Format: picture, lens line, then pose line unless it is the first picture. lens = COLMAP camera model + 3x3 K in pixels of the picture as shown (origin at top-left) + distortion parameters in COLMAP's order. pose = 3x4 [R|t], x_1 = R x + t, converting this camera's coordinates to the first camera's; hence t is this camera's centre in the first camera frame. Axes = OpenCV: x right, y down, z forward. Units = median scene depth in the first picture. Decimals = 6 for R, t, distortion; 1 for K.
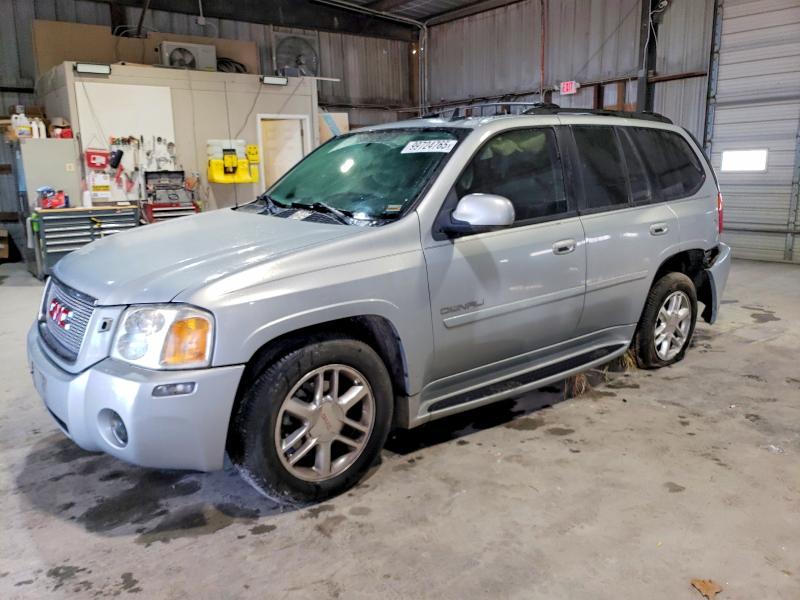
lens RADIAL K [[642.0, 0, 398.5], [0, 642.0, 299.3], [0, 0, 1]] dist [0.038484, 0.005146]
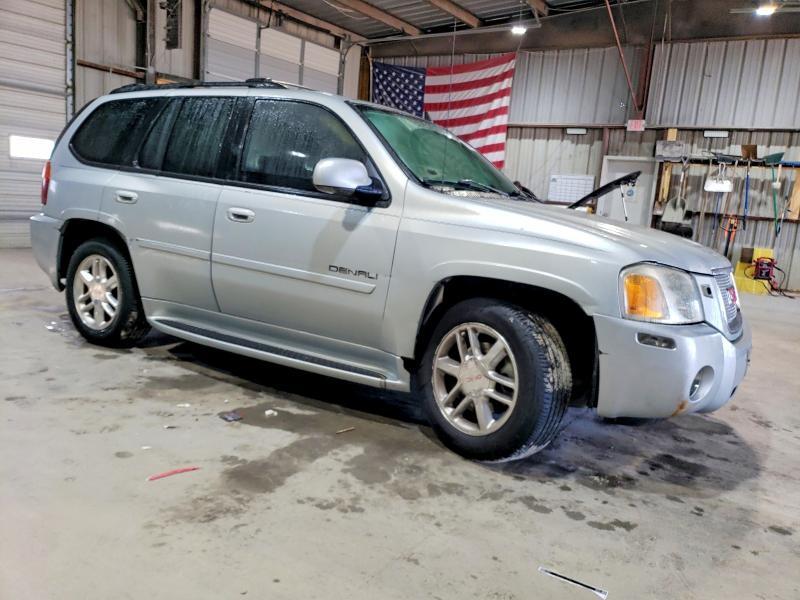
lens RADIAL K [[642.0, 0, 398.9], [0, 642.0, 299.3], [0, 0, 1]] dist [0.038484, 0.005146]
pose [[-0.350609, -0.137211, 0.926416, -1.250765], [0.119586, 0.974552, 0.189598, -0.229444], [-0.928855, 0.177262, -0.325278, 1.748632]]
